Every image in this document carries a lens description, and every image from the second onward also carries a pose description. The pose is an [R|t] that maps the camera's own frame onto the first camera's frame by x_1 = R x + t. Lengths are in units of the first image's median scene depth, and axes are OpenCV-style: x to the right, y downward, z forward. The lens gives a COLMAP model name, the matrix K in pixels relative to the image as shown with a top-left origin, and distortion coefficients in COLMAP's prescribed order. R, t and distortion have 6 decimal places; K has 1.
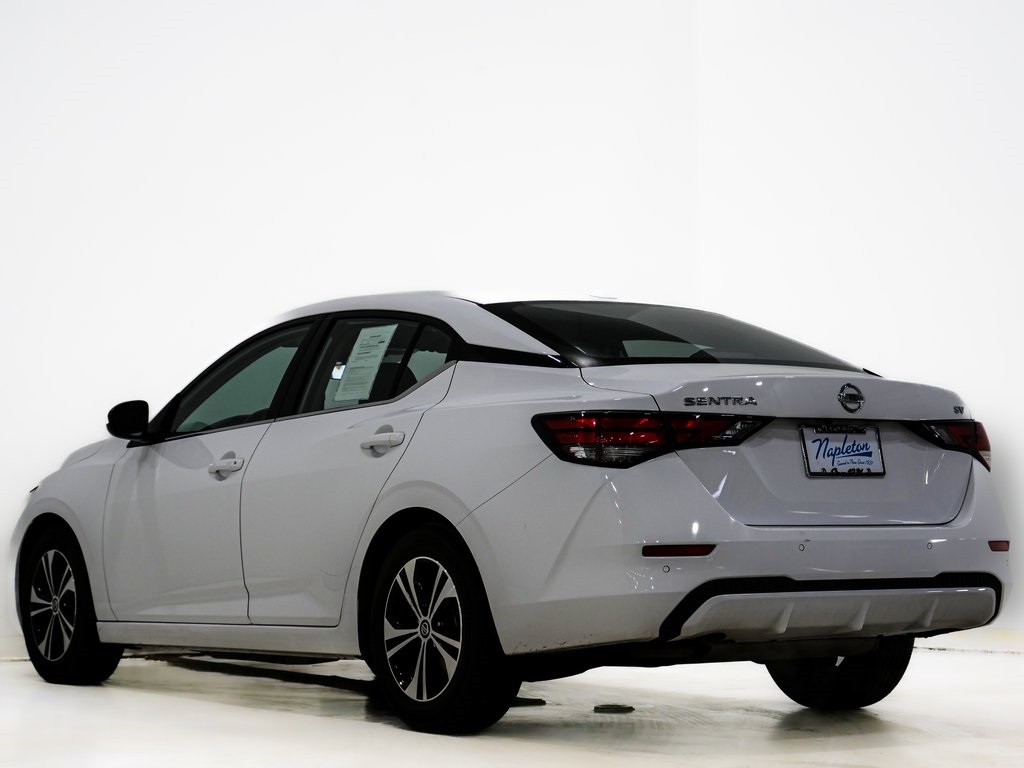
lens RADIAL K [[2541.2, 0, 512.0], [0, 2541.2, 384.0], [0, 0, 1]] dist [0.099435, 0.646749]
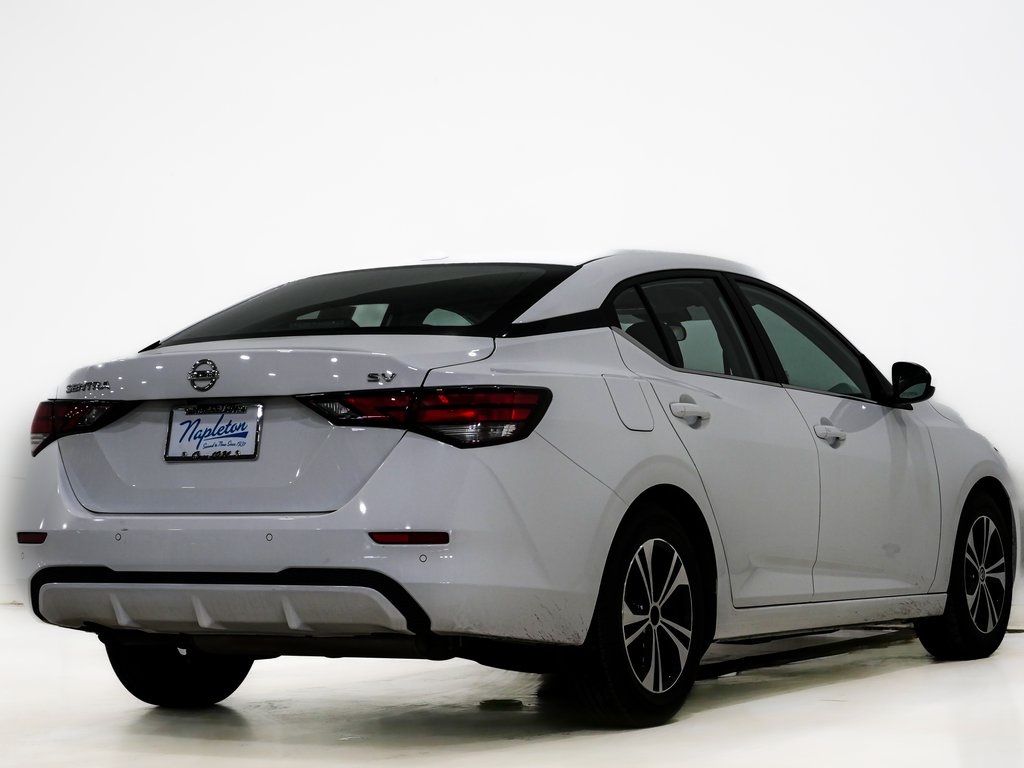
lens RADIAL K [[2545.3, 0, 512.0], [0, 2545.3, 384.0], [0, 0, 1]] dist [0.007719, 0.127954]
pose [[0.431185, -0.037442, -0.901486, 1.007491], [0.054269, 0.998406, -0.015510, 0.028958], [0.900630, -0.042235, 0.432530, 0.700510]]
